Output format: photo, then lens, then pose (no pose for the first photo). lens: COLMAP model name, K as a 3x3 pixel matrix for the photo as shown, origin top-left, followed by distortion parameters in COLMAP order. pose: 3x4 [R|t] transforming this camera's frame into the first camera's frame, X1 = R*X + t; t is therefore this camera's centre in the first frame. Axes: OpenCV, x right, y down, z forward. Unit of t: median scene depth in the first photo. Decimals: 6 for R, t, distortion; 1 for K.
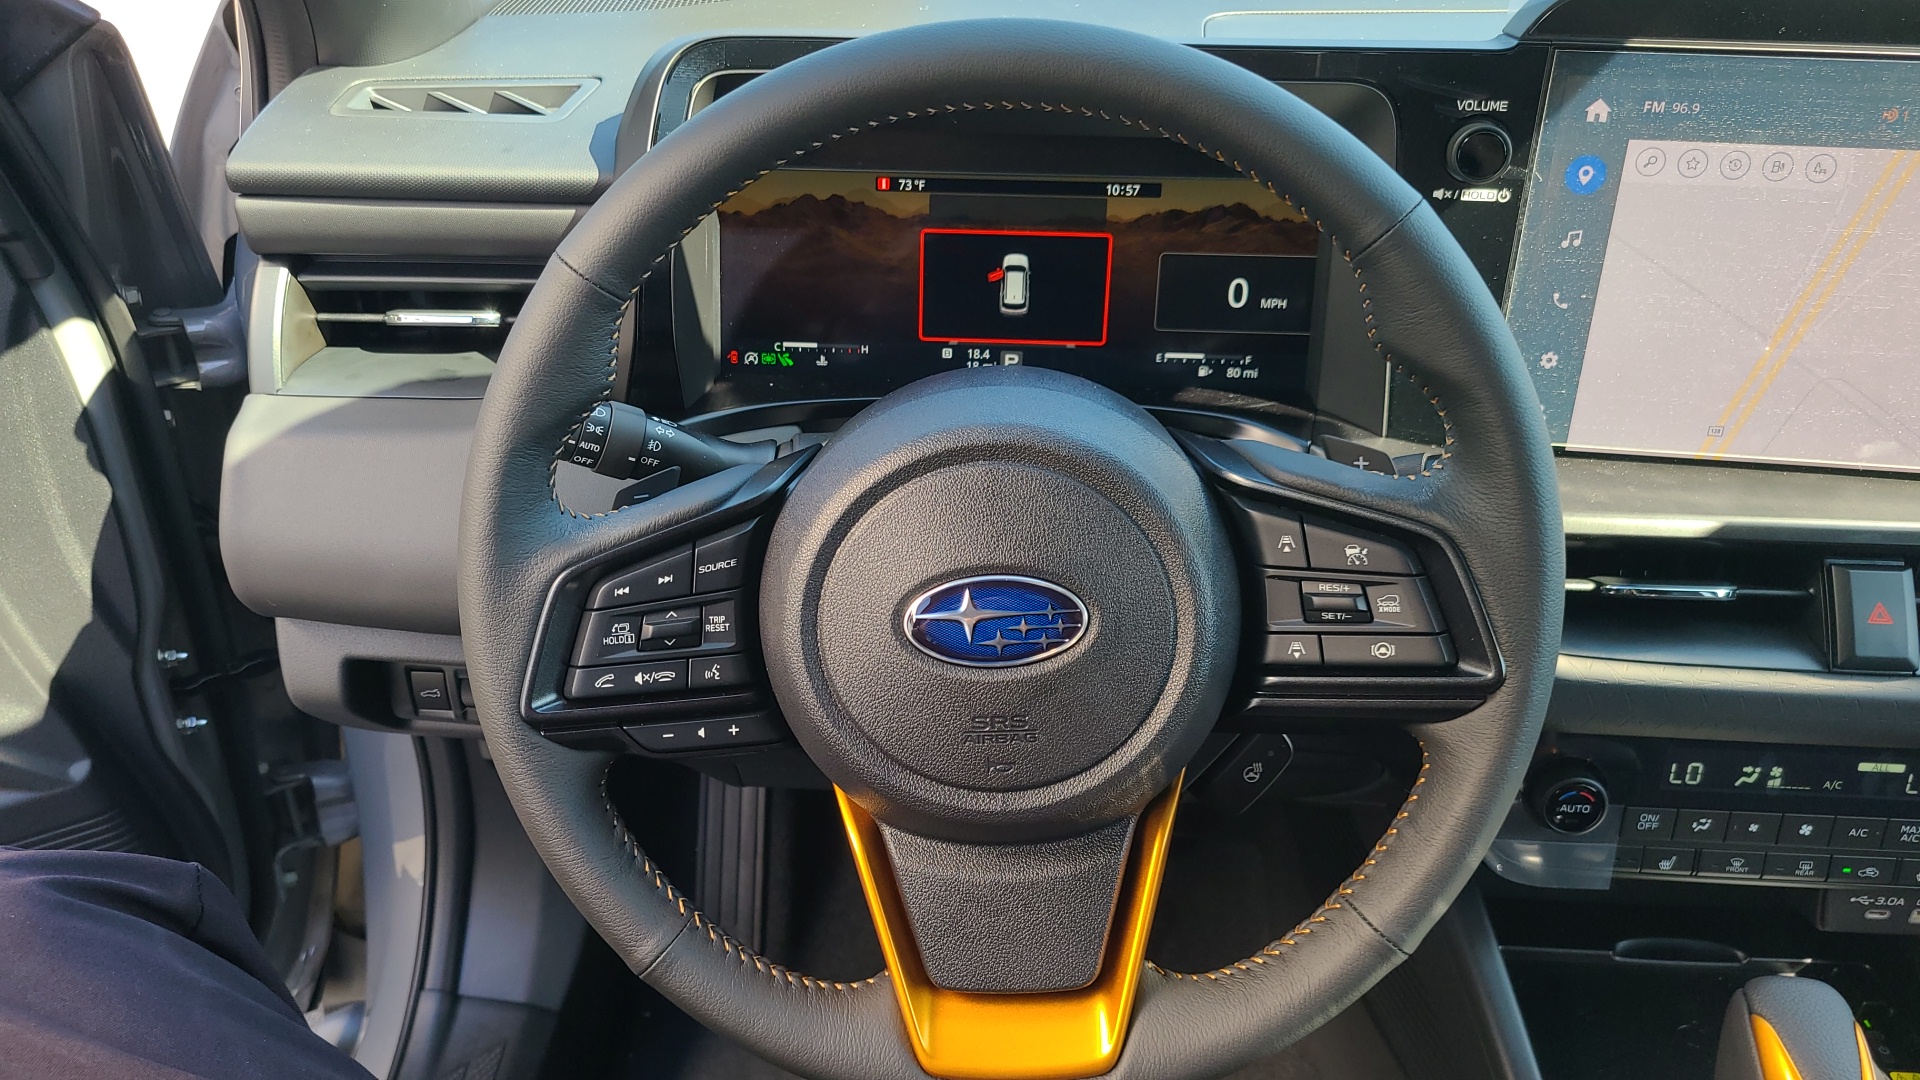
lens RADIAL K [[1450.5, 0, 941.4], [0, 1450.5, 536.5], [0, 0, 1]] dist [0.033264, 0.000650]
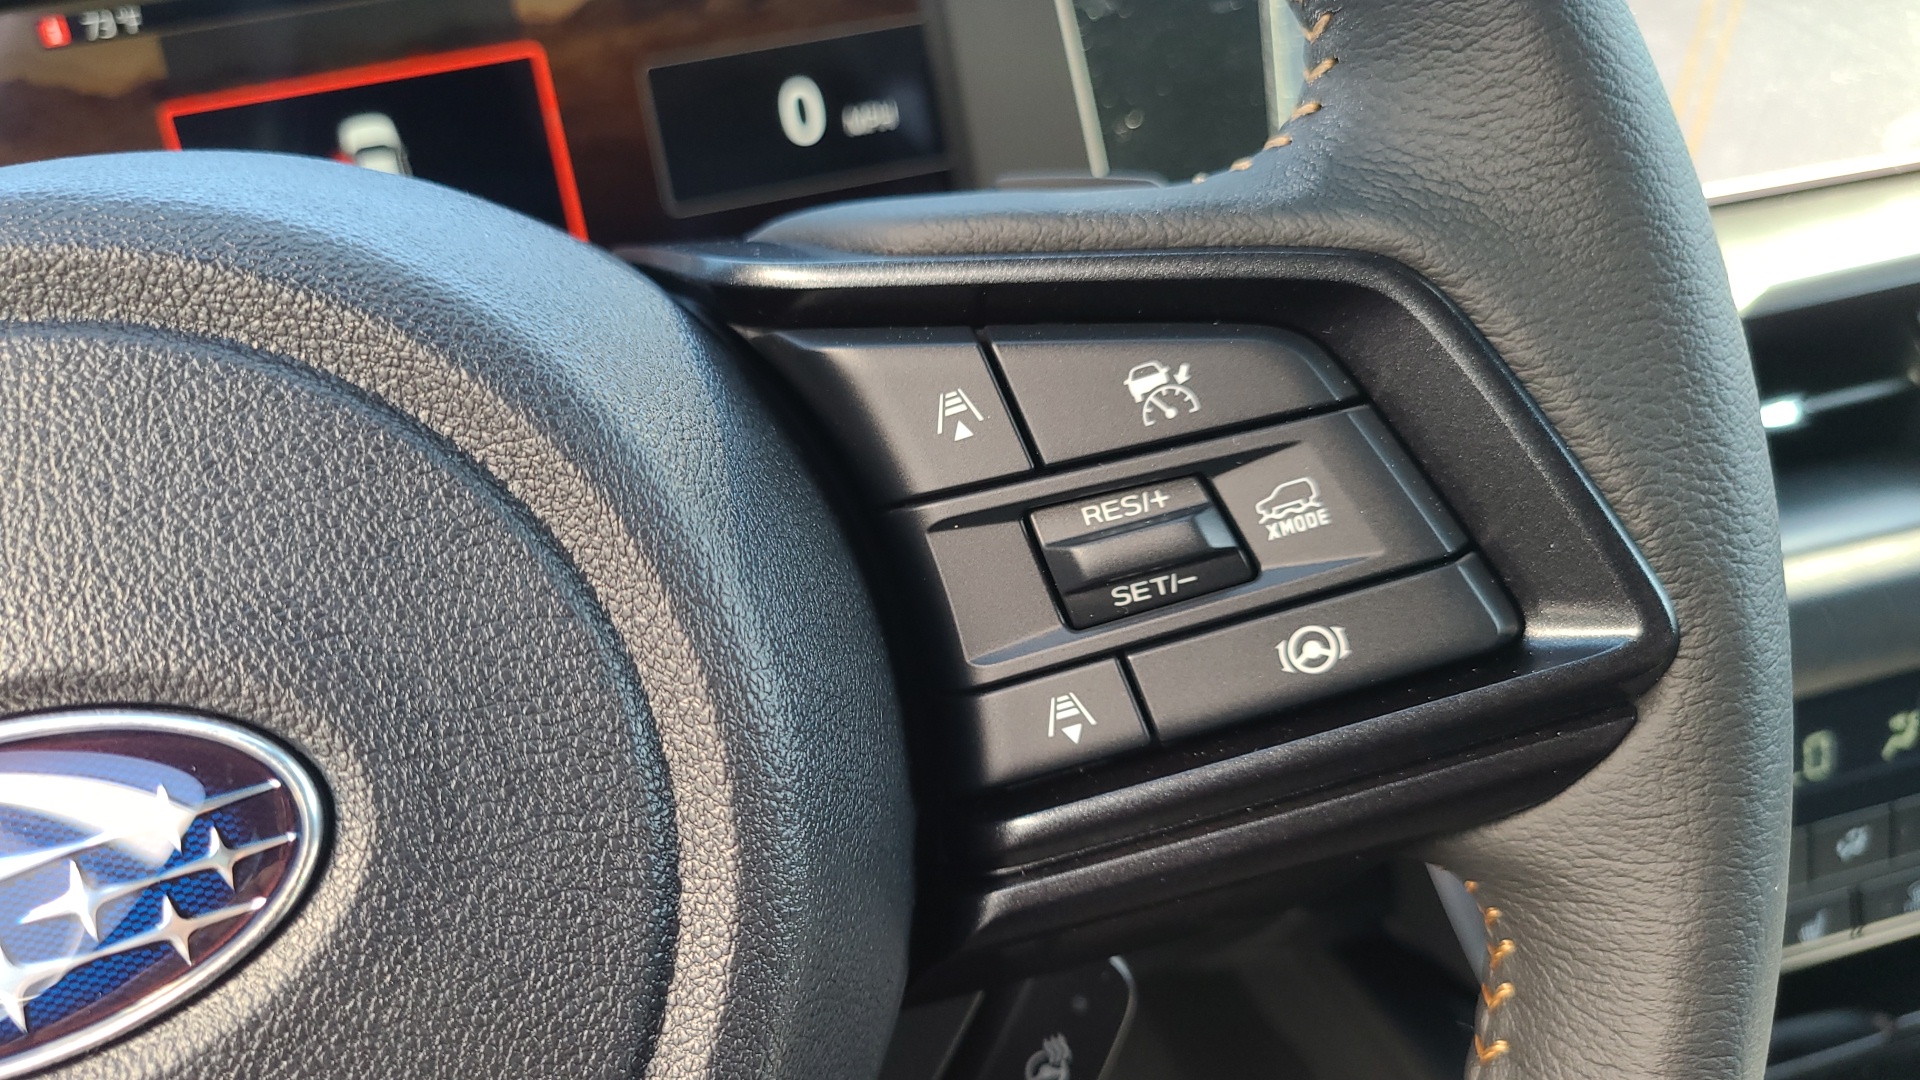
lens RADIAL K [[1450.5, 0, 963.5], [0, 1450.5, 540.3], [0, 0, 1]] dist [0.033264, 0.000650]
pose [[0.951966, -0.238216, 0.192387, 0.168468], [0.255757, 0.964070, -0.071809, 0.057072], [-0.168369, 0.117565, 0.978688, 0.679286]]
